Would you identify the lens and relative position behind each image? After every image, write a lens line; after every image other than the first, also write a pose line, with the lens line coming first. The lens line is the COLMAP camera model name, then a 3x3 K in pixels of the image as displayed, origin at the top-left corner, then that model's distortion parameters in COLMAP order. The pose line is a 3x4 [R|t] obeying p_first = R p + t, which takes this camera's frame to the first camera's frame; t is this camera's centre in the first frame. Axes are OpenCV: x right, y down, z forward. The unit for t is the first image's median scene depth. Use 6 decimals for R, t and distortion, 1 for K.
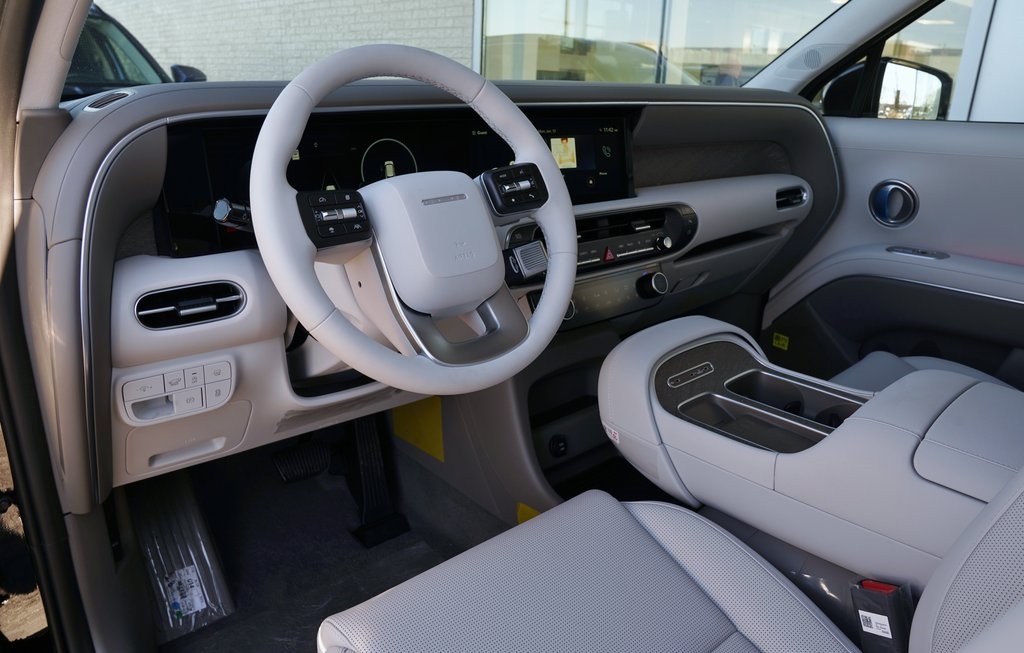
lens RADIAL K [[750.6, 0, 512.1], [0, 750.6, 325.5], [0, 0, 1]] dist [-0.008894, 0.000120]
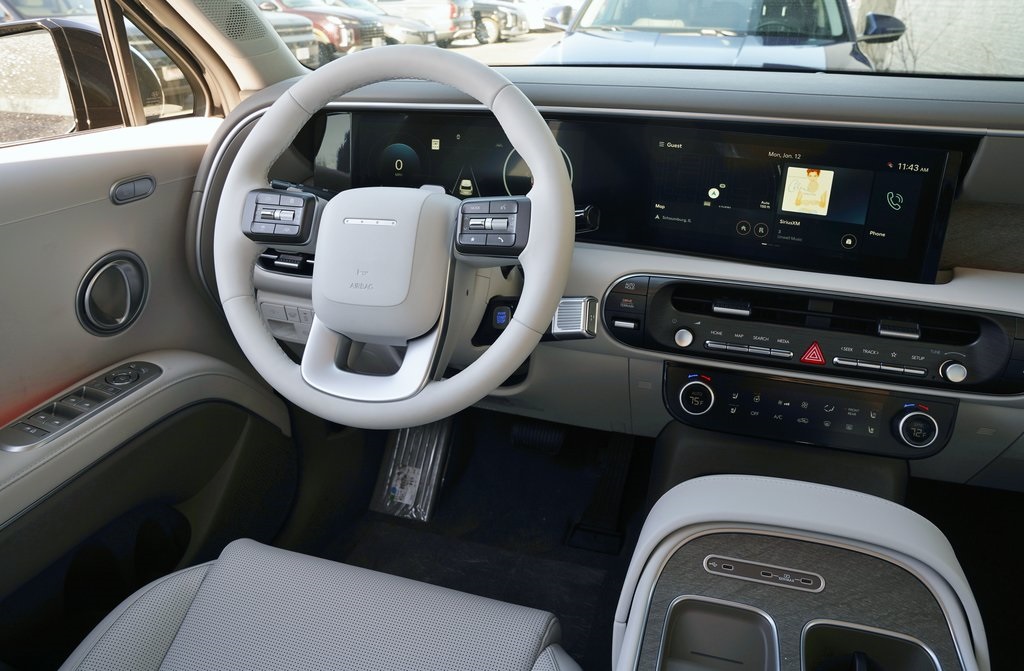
lens RADIAL K [[730.7, 0, 513.3], [0, 730.7, 336.7], [0, 0, 1]] dist [-0.003221, 0.001113]
pose [[0.540654, 0.344505, -0.767469, 0.476113], [-0.268898, 0.935212, 0.230374, -0.186047], [0.797111, 0.081818, 0.598263, 0.400658]]
